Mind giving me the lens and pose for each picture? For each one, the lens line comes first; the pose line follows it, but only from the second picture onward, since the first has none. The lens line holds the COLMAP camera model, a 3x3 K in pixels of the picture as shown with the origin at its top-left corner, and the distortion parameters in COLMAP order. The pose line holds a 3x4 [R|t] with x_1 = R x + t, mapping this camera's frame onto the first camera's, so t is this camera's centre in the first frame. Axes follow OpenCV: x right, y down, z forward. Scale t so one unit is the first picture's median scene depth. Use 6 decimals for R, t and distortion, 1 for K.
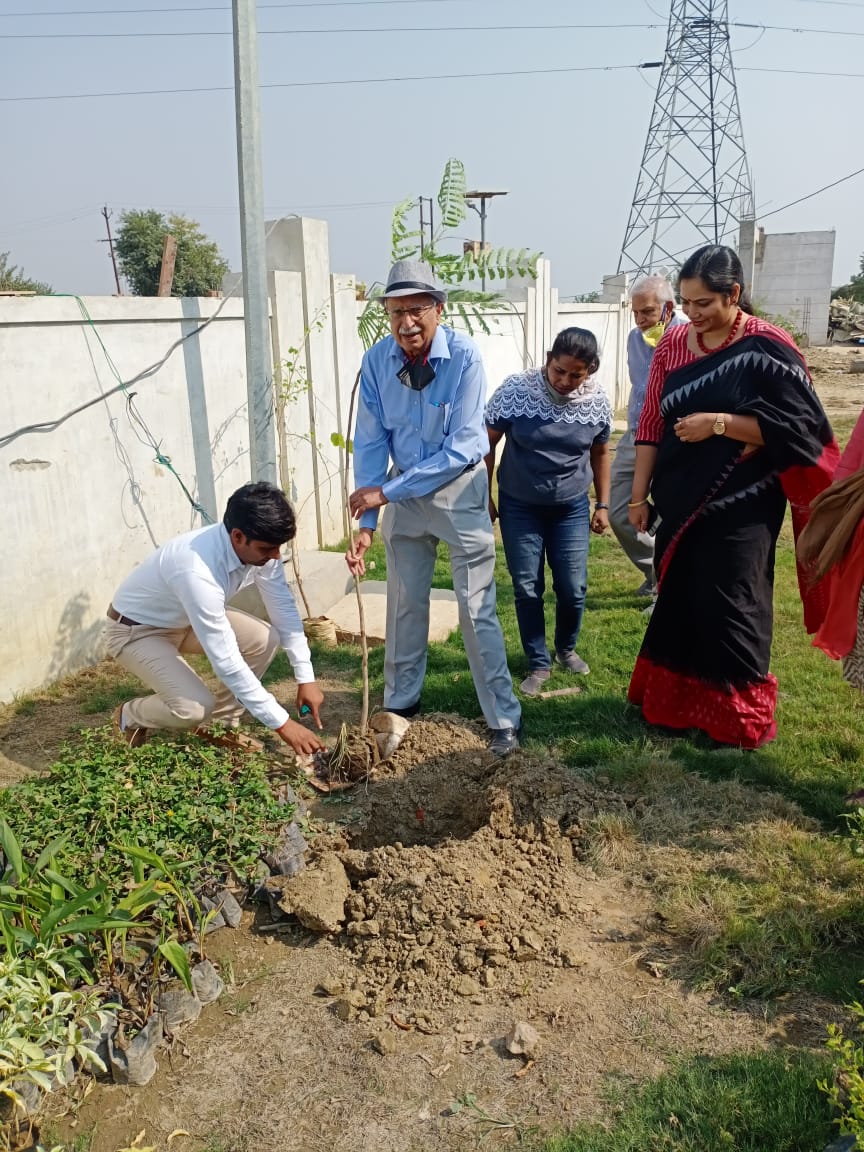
lens RADIAL K [[866.8, 0, 430.8], [0, 866.8, 580.1], [0, 0, 1]] dist [0.000317, -0.002174]
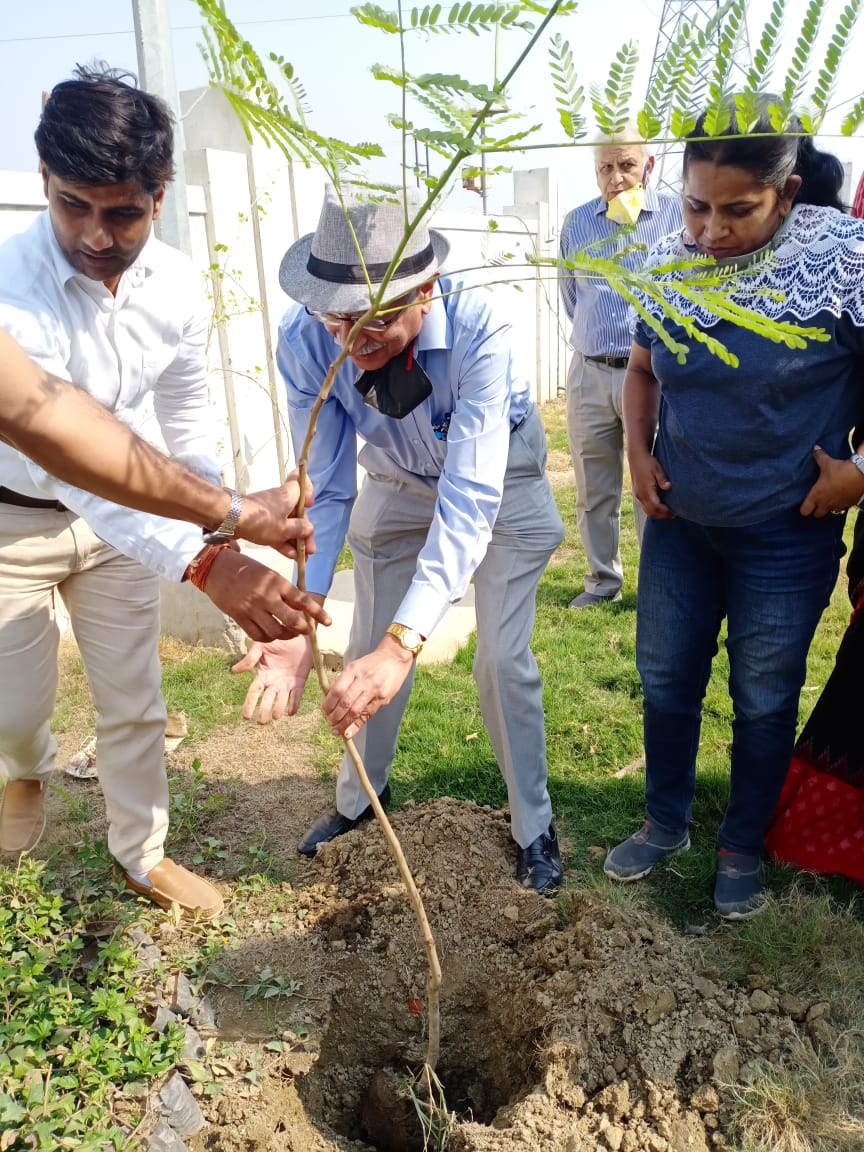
lens RADIAL K [[866.8, 0, 433.4], [0, 866.8, 572.3], [0, 0, 1]] dist [0.000317, -0.002174]
pose [[0.999735, -0.022782, -0.003222, 0.009285], [0.022895, 0.998884, 0.041300, -0.050283], [0.002277, -0.041363, 0.999142, 0.477811]]
